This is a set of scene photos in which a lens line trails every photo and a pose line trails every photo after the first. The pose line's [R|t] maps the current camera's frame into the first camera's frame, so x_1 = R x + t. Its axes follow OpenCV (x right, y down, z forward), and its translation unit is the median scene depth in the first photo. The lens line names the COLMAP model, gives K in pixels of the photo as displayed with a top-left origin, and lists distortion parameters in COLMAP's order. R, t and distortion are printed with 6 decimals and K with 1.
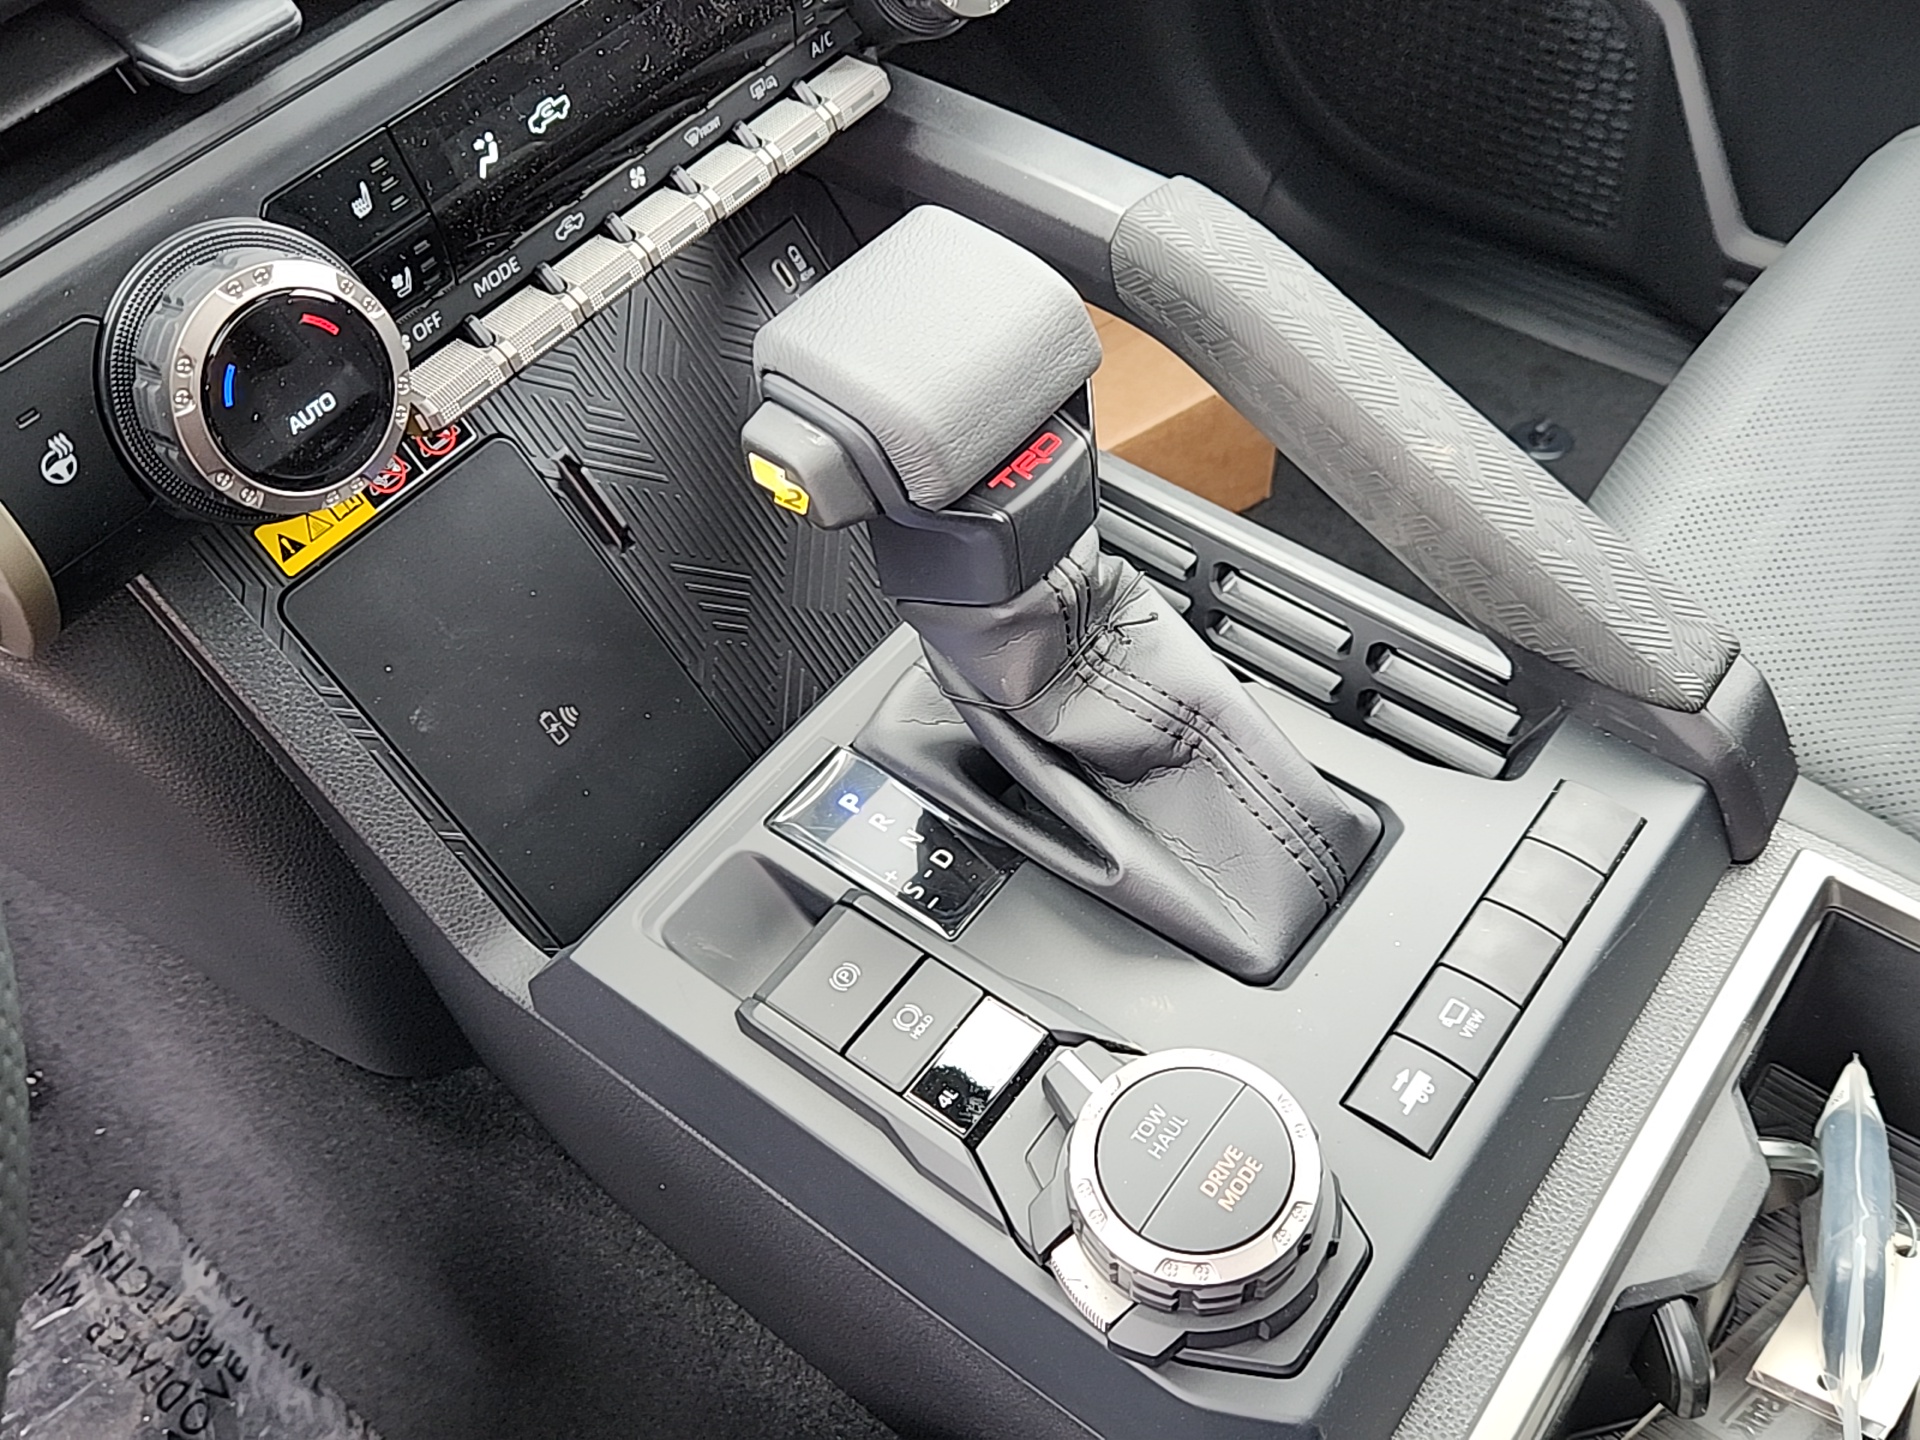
lens RADIAL K [[1714.5, 0, 986.1], [0, 1714.5, 699.9], [0, 0, 1]] dist [0.083377, -0.093772]
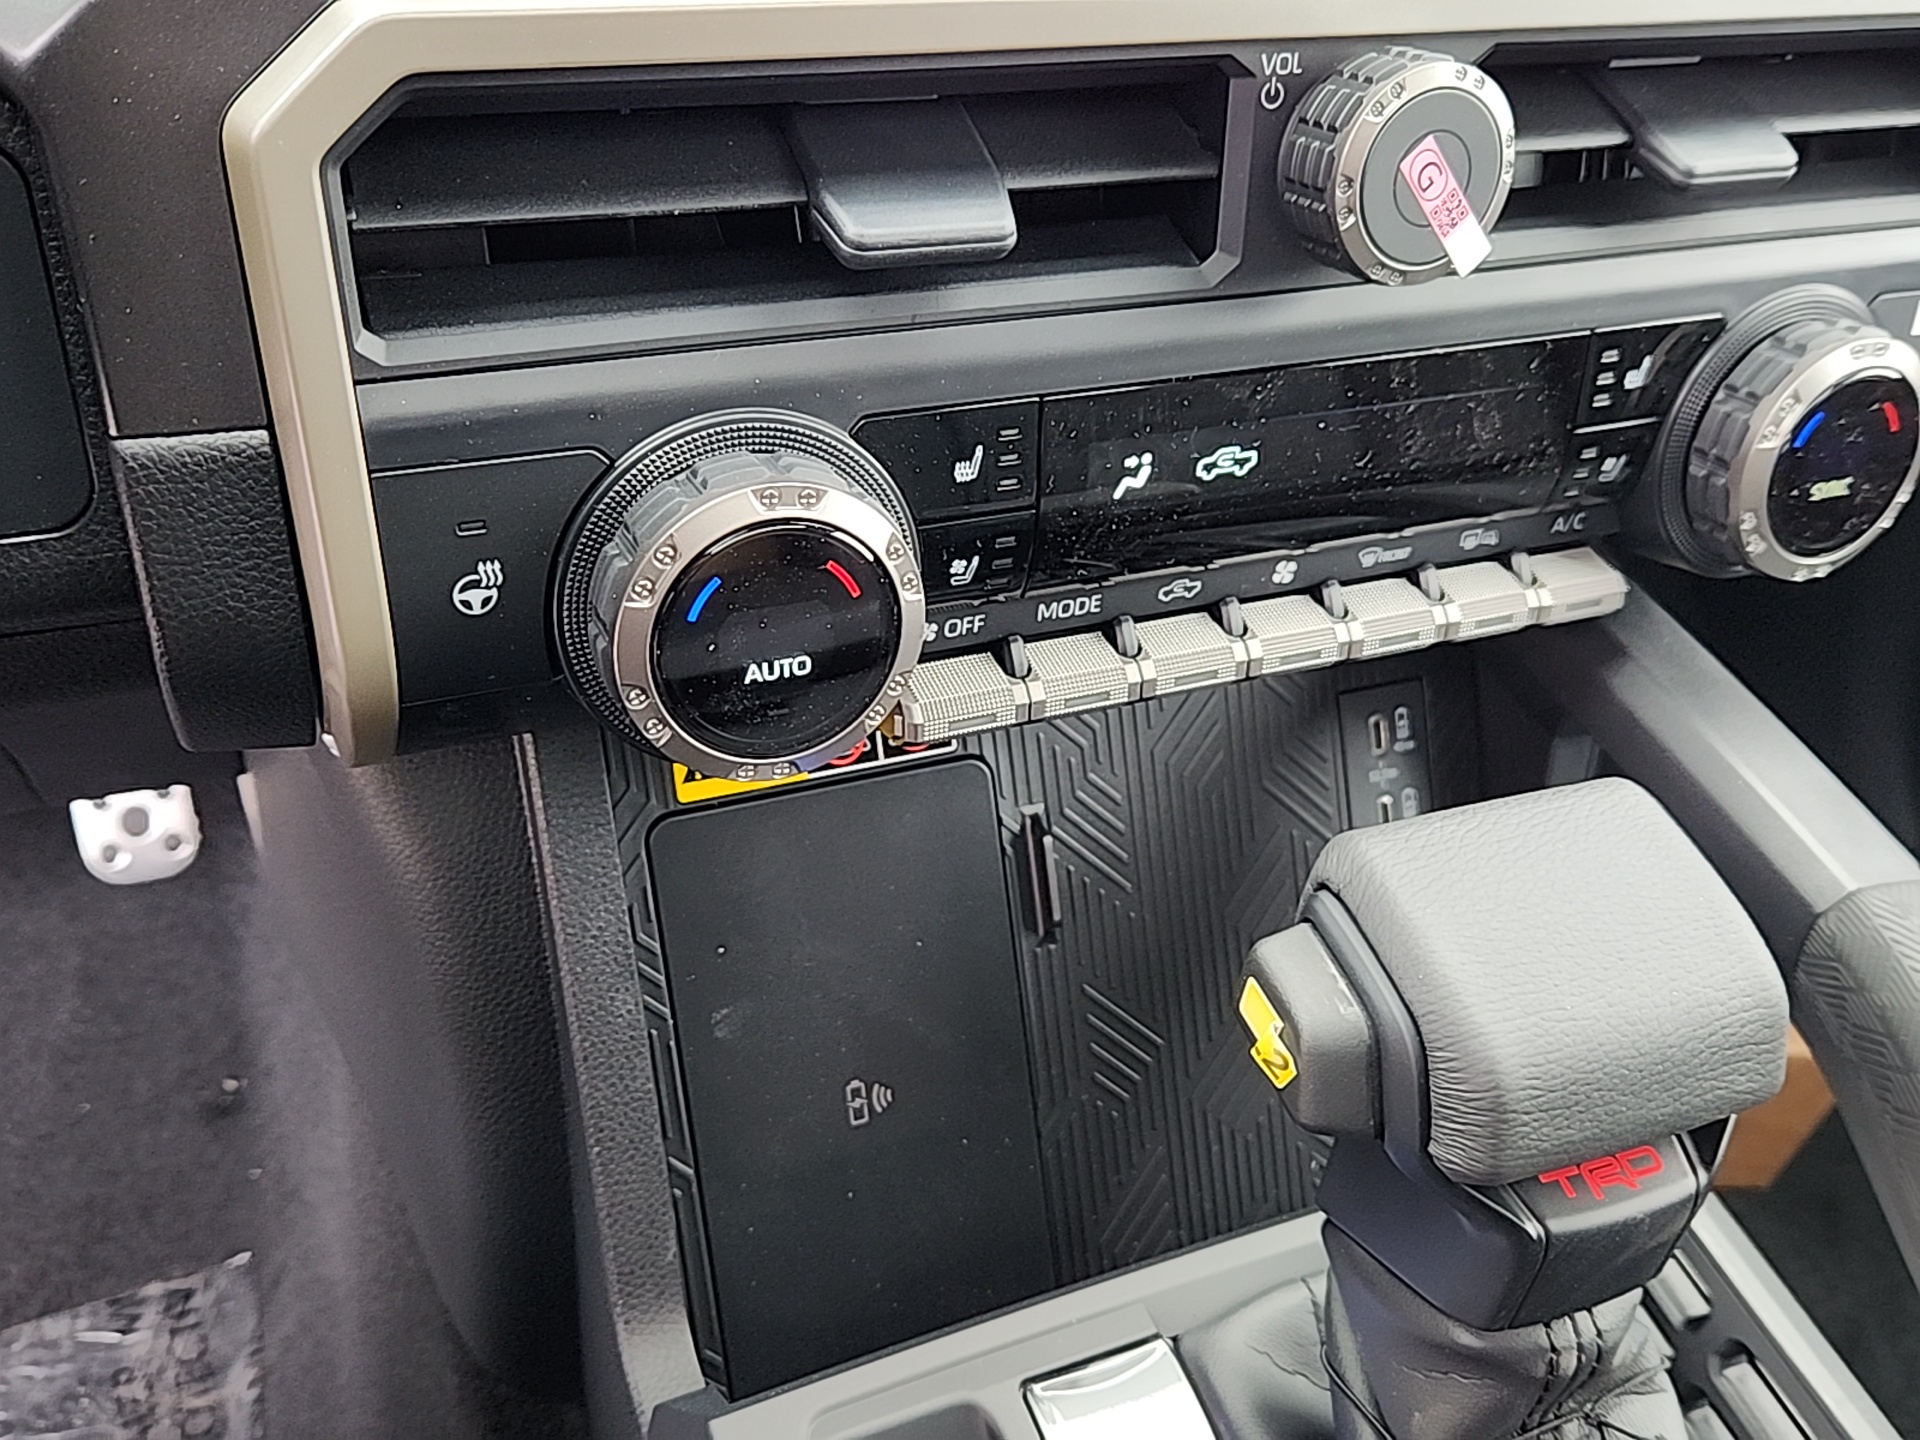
lens RADIAL K [[1714.5, 0, 1017.0], [0, 1714.5, 731.1], [0, 0, 1]] dist [0.083377, -0.093772]
pose [[0.856445, 0.453848, -0.246016, -0.084015], [-0.490471, 0.864035, -0.113496, -0.094490], [0.161056, 0.217866, 0.962598, 0.250218]]
